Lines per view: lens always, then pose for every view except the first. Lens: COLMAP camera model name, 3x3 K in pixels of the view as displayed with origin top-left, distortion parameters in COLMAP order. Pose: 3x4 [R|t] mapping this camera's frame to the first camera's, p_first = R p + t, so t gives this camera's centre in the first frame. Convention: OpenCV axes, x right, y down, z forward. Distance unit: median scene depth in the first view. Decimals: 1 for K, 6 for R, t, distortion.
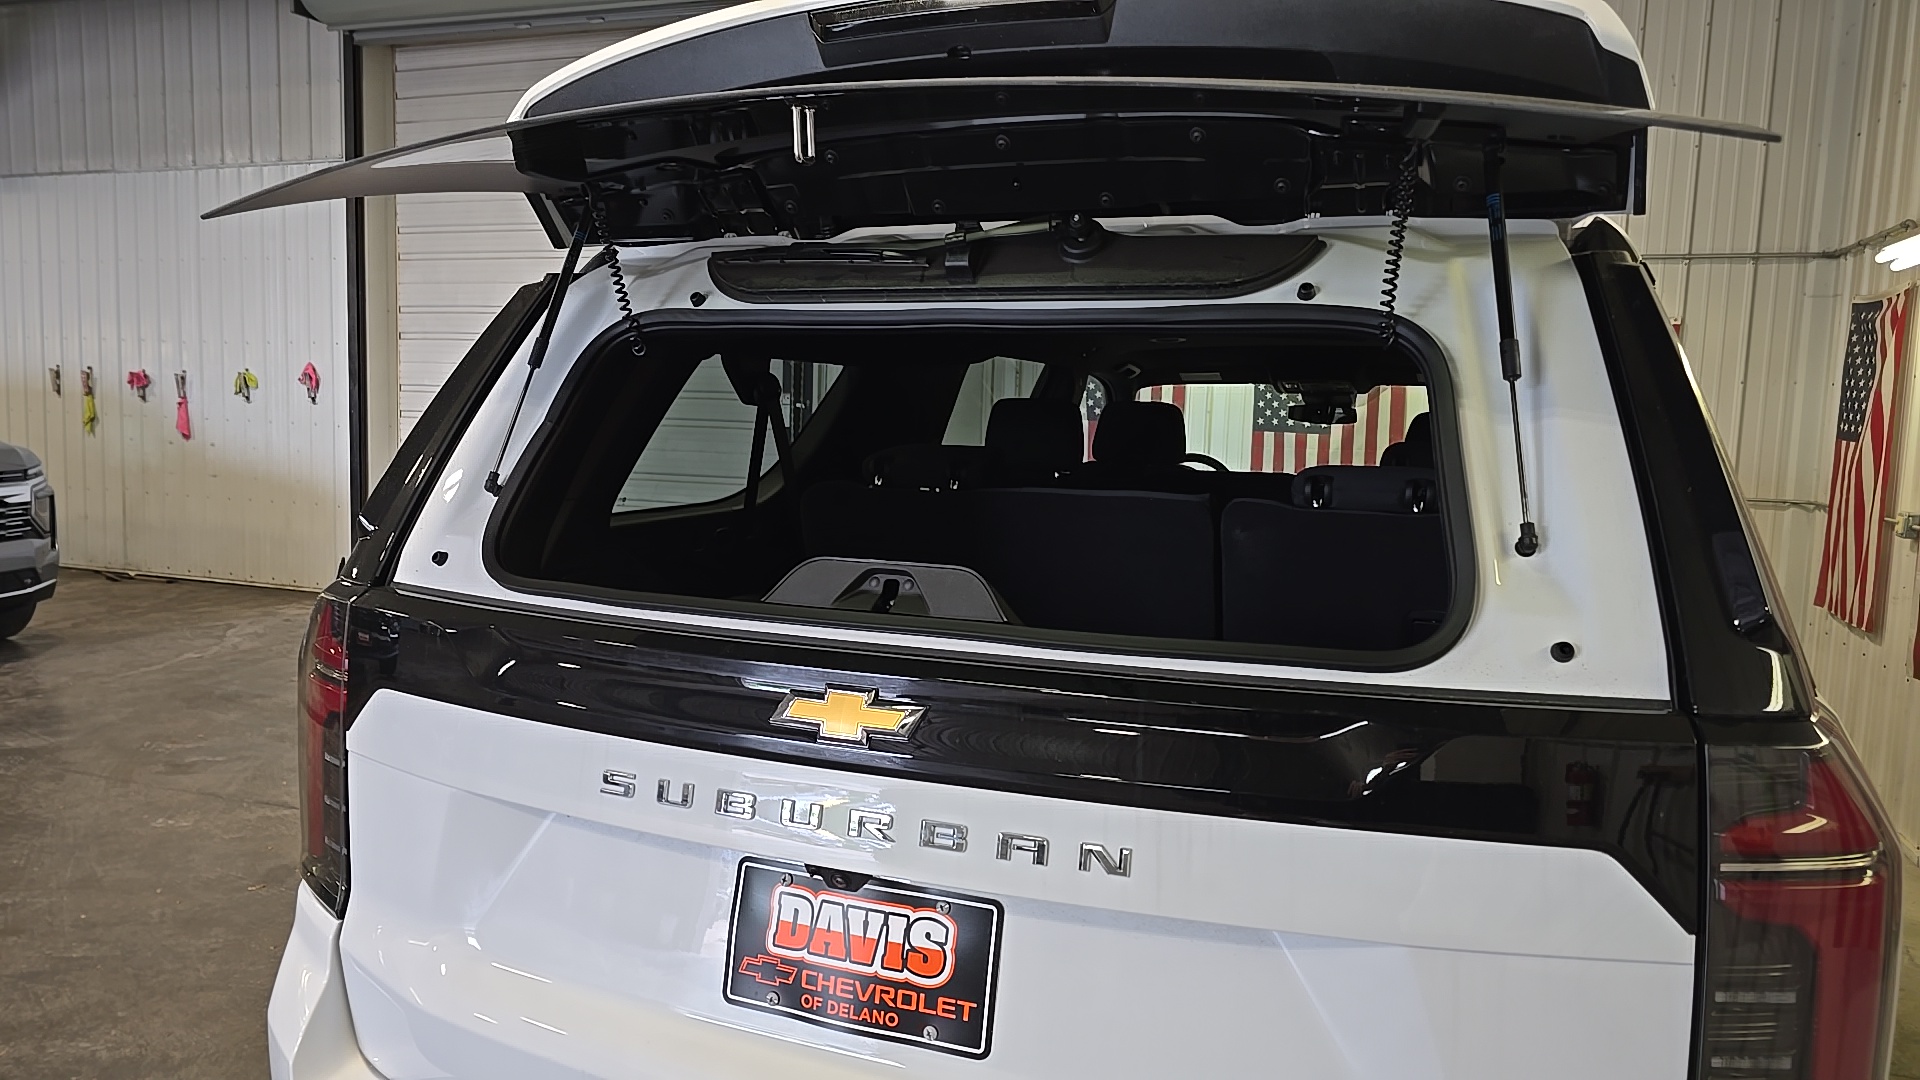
lens RADIAL K [[1291.6, 0, 960.0], [0, 1291.6, 540.0], [0, 0, 1]] dist [0.051538, -0.043513]
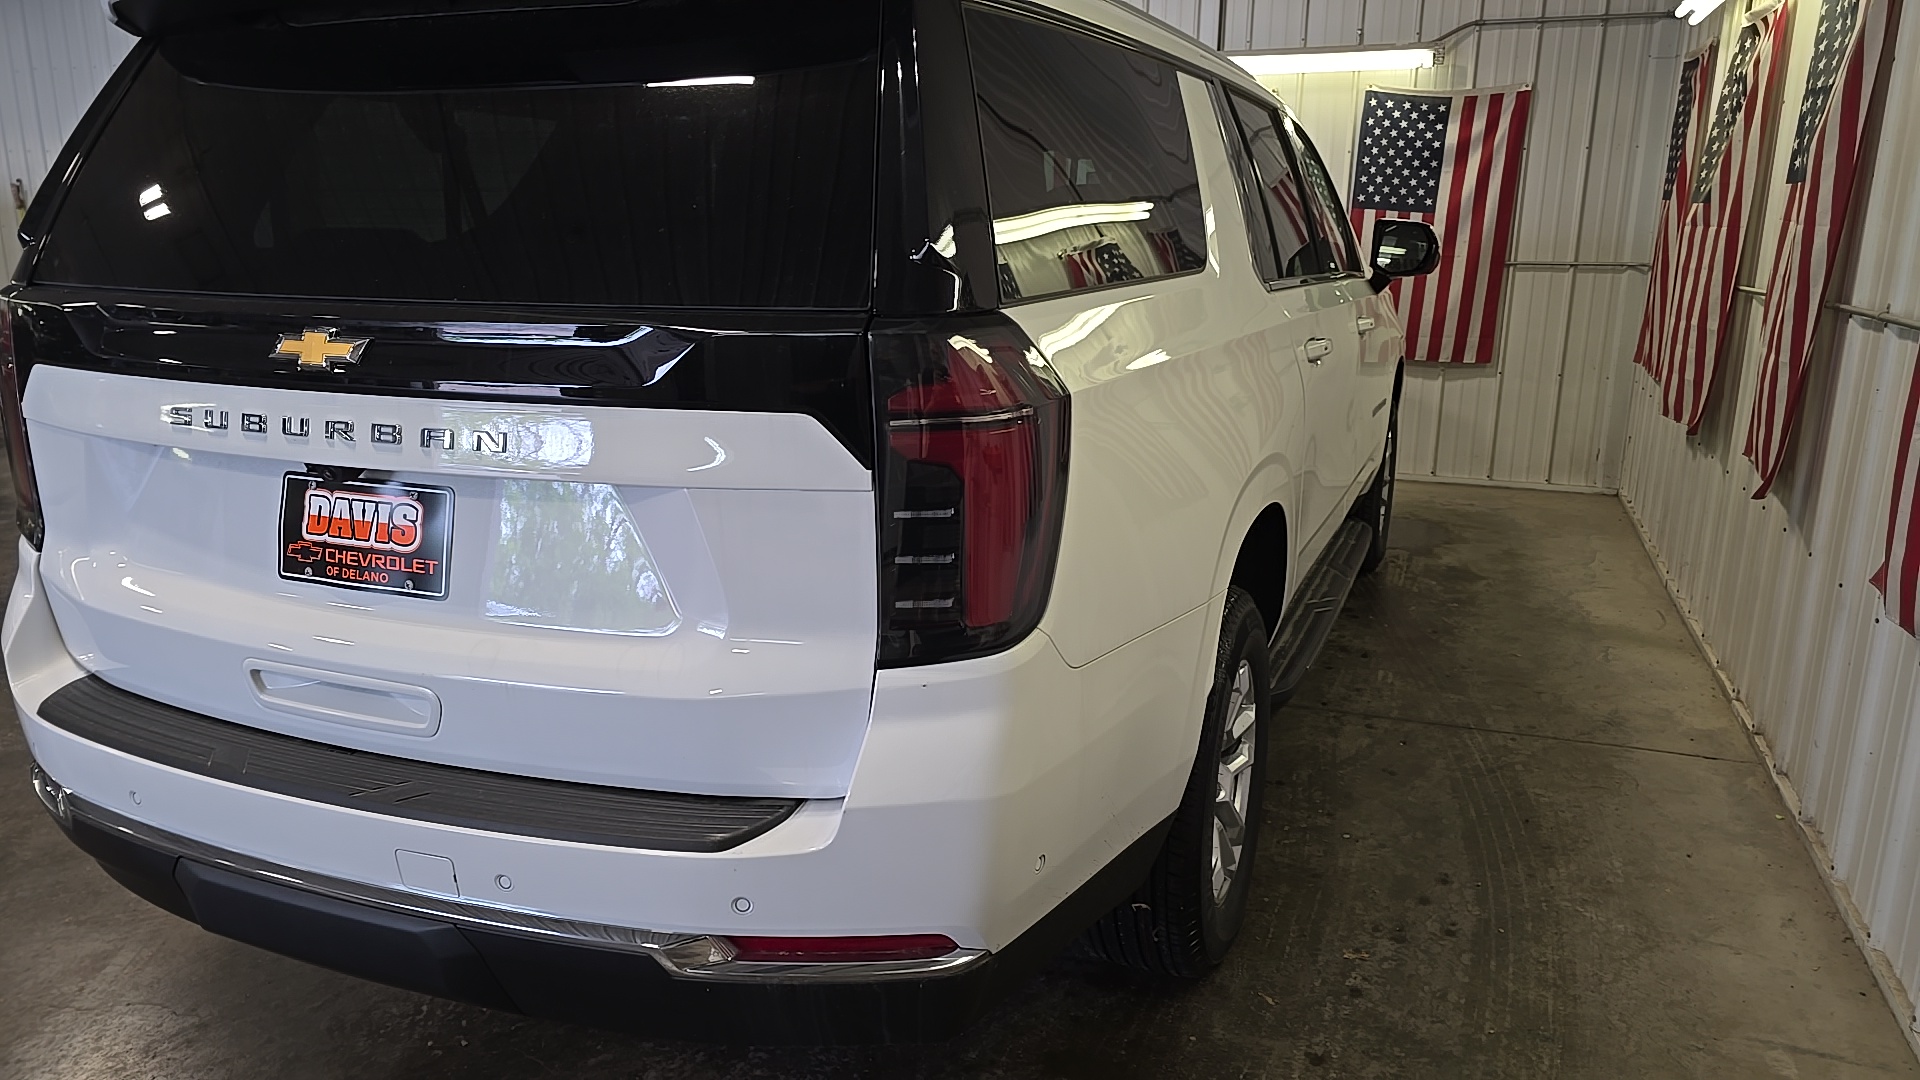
lens RADIAL K [[1291.6, 0, 960.0], [0, 1291.6, 540.0], [0, 0, 1]] dist [0.051538, -0.043513]
pose [[0.999697, -0.021991, -0.011048, 0.555769], [0.023323, 0.989852, 0.140173, 0.150670], [0.007853, -0.140389, 0.990065, -0.330669]]
